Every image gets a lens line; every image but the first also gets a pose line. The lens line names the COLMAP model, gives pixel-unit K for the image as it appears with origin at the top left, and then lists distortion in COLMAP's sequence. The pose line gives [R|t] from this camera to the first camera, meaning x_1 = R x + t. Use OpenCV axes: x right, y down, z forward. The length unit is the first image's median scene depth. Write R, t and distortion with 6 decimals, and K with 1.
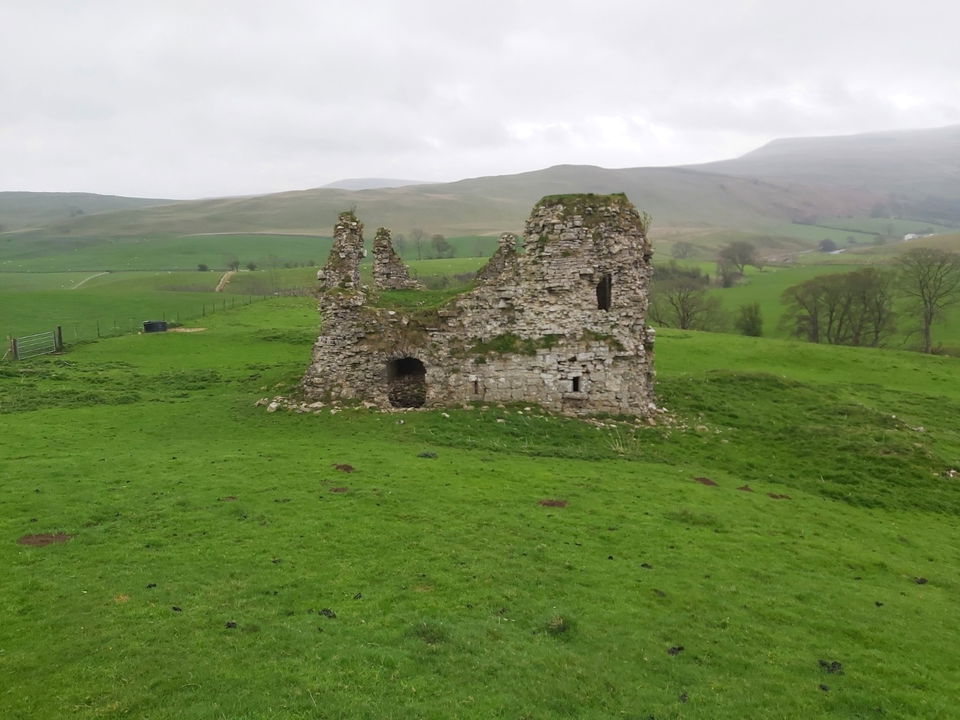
lens RADIAL K [[720.6, 0, 480.4], [0, 720.6, 366.0], [0, 0, 1]] dist [0.096340, 0.000330]
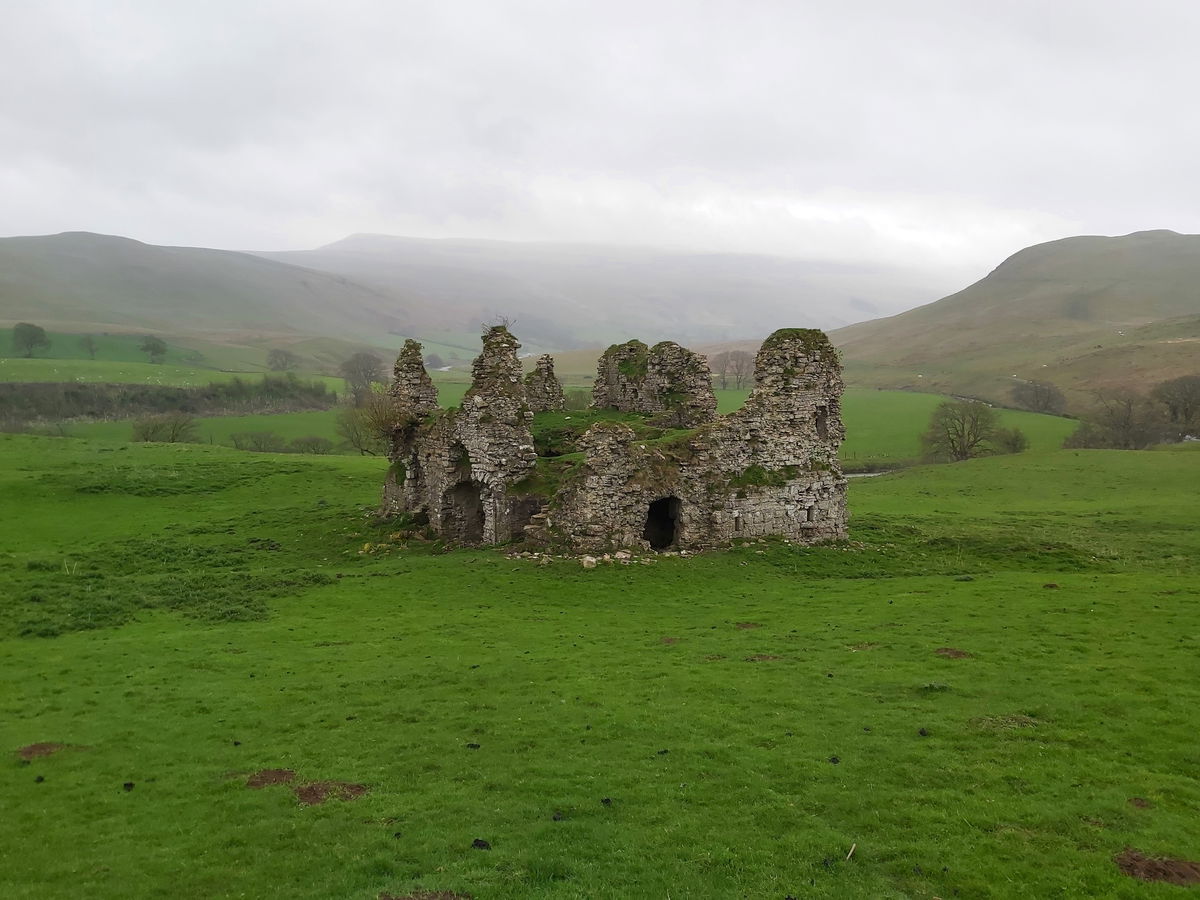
lens RADIAL K [[906.5, 0, 599.6], [0, 906.5, 445.6], [0, 0, 1]] dist [-0.001093, 0.000393]
pose [[0.819314, -0.018089, 0.573059, -0.838528], [0.055291, 0.997337, -0.047568, -0.025876], [-0.570673, 0.070658, 0.818132, 0.118263]]
